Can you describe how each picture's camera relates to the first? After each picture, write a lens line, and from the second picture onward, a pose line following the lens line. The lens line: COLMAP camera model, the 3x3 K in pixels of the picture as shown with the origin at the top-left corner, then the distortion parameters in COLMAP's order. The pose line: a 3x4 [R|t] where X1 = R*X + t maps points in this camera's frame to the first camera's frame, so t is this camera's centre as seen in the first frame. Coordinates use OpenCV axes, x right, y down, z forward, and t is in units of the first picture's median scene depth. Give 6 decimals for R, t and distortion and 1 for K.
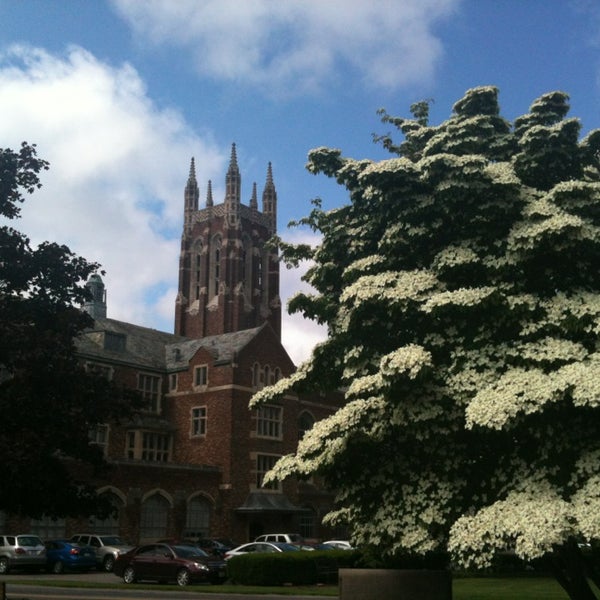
lens RADIAL K [[881.3, 0, 300.0], [0, 881.3, 300.0], [0, 0, 1]] dist [0.109770, -0.112452]
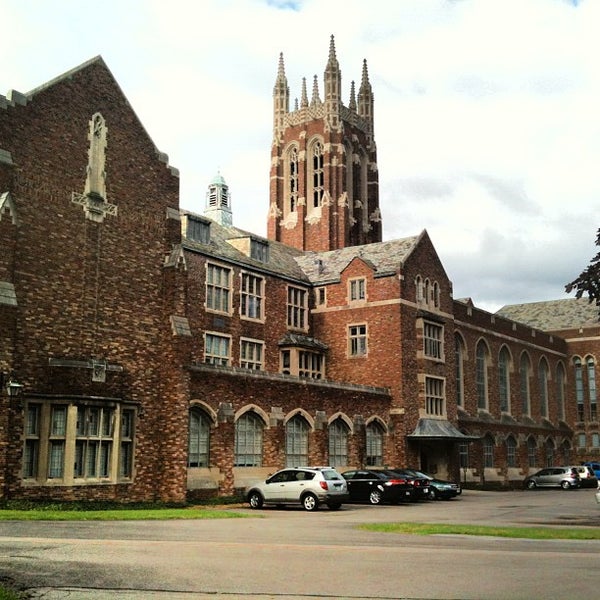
lens RADIAL K [[870.3, 0, 299.7], [0, 870.3, 321.8], [0, 0, 1]] dist [0.158728, -0.002582]
pose [[0.999102, 0.008216, 0.041571, -0.199754], [-0.012390, 0.994793, 0.101155, 0.029480], [-0.040523, -0.101580, 0.994002, 0.123243]]
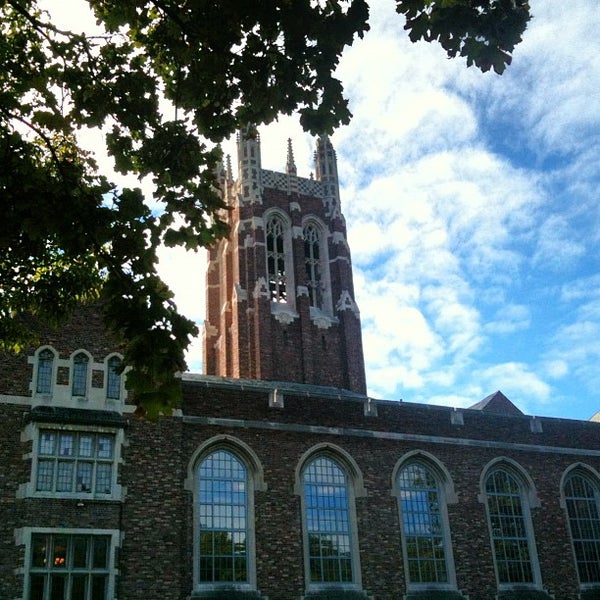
lens RADIAL K [[881.3, 0, 300.0], [0, 881.3, 300.0], [0, 0, 1]] dist [0.109770, -0.112452]
pose [[0.880767, -0.241484, -0.407351, 0.277995], [0.174054, 0.965078, -0.195777, 0.163408], [0.440403, 0.101533, 0.892041, 0.599580]]
